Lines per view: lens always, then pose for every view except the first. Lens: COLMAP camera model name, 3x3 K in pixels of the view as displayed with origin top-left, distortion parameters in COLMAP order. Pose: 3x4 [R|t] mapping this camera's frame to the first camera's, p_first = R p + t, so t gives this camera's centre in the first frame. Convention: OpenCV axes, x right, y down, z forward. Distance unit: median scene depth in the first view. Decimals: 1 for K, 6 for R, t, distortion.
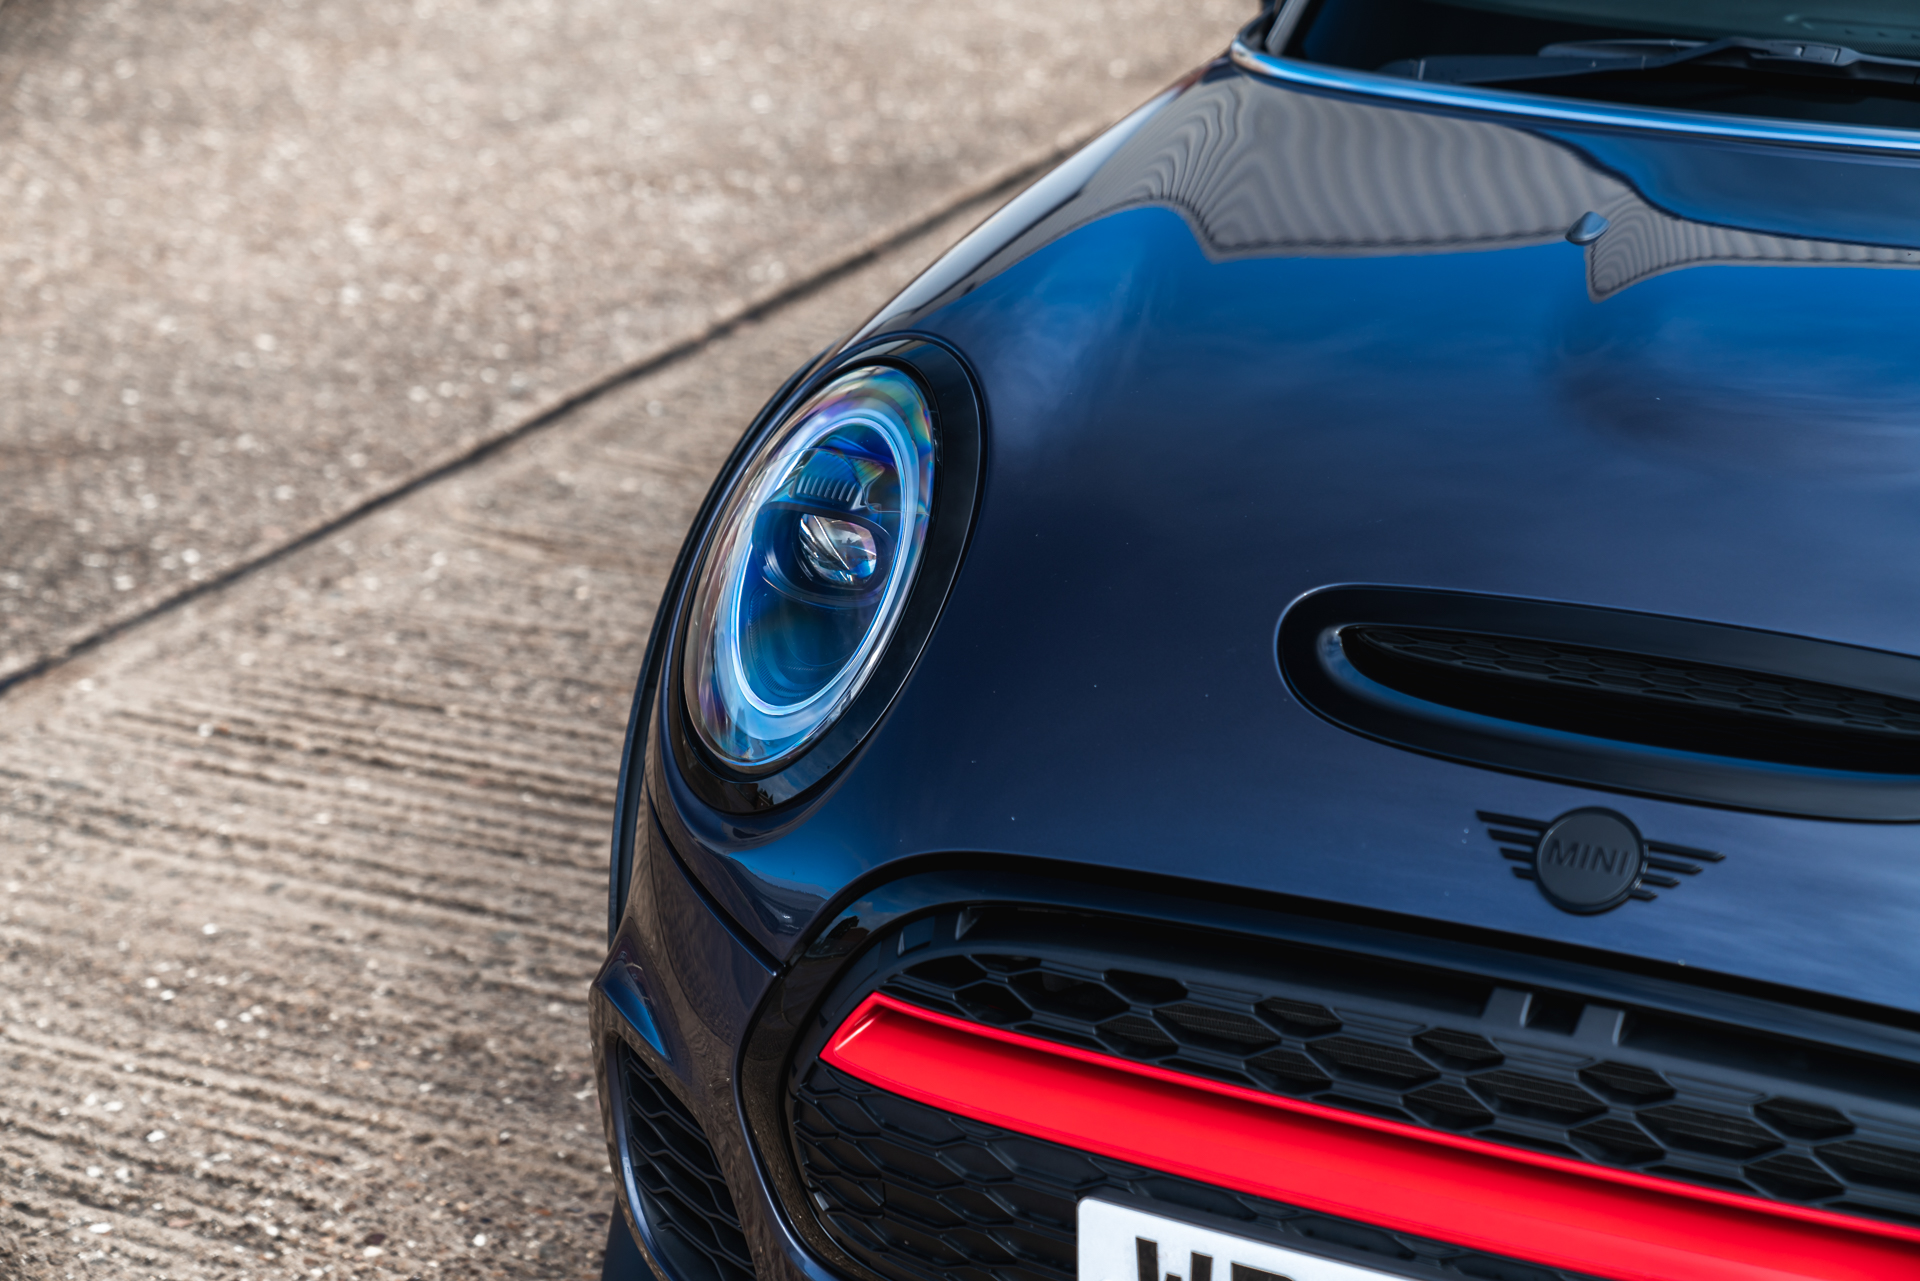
lens RADIAL K [[3627.6, 0, 960.0], [0, 3627.6, 640.5], [0, 0, 1]] dist [0.036224, -0.357547]
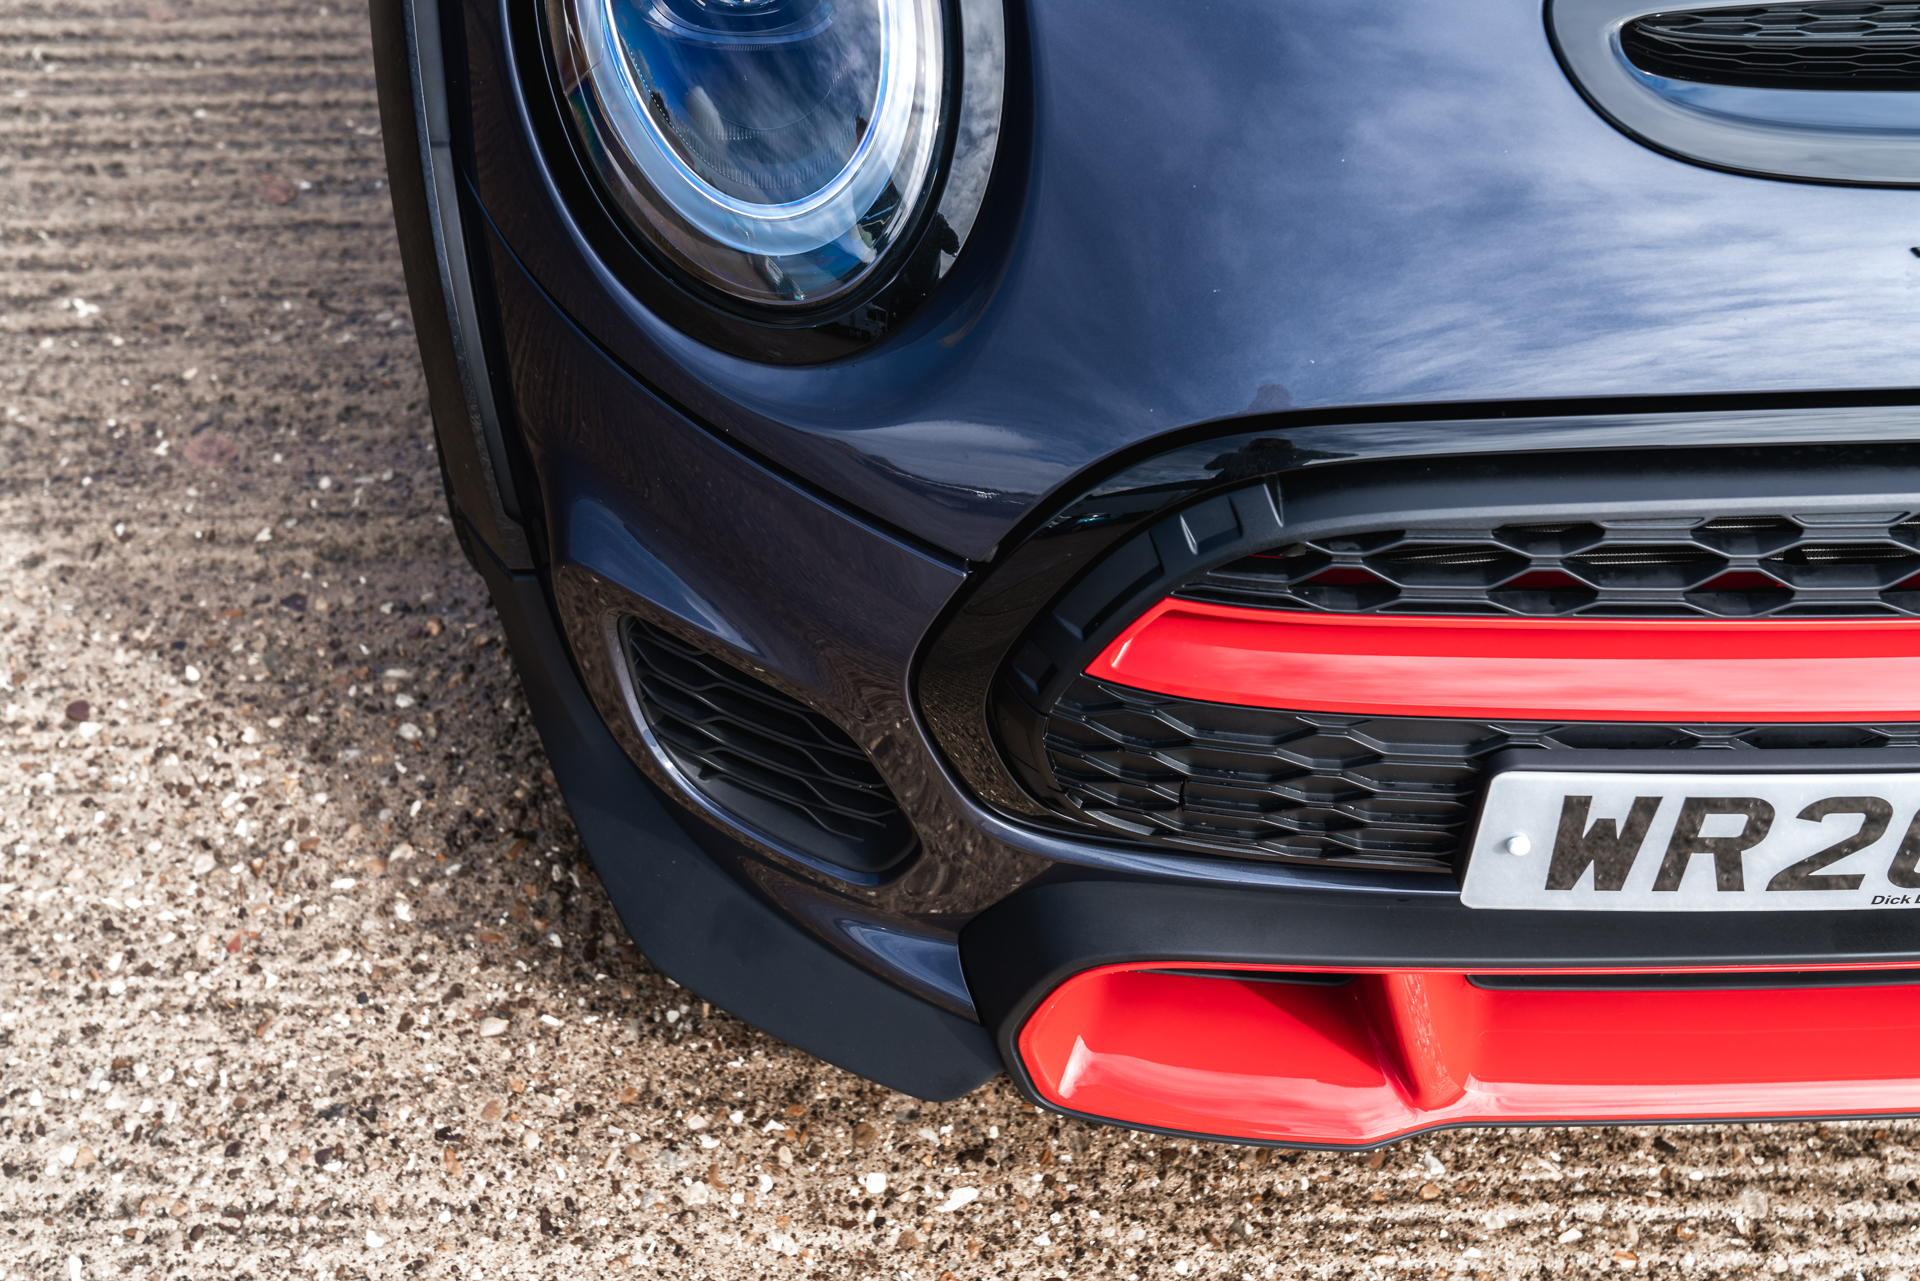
lens RADIAL K [[2442.3, 0, 960.0], [0, 2442.3, 640.5], [0, 0, 1]] dist [0.024095, -0.004219]
pose [[0.861602, -0.349747, 0.367857, -0.191489], [0.142434, 0.862196, 0.486138, -0.120943], [-0.487191, -0.366462, 0.792686, 0.408258]]
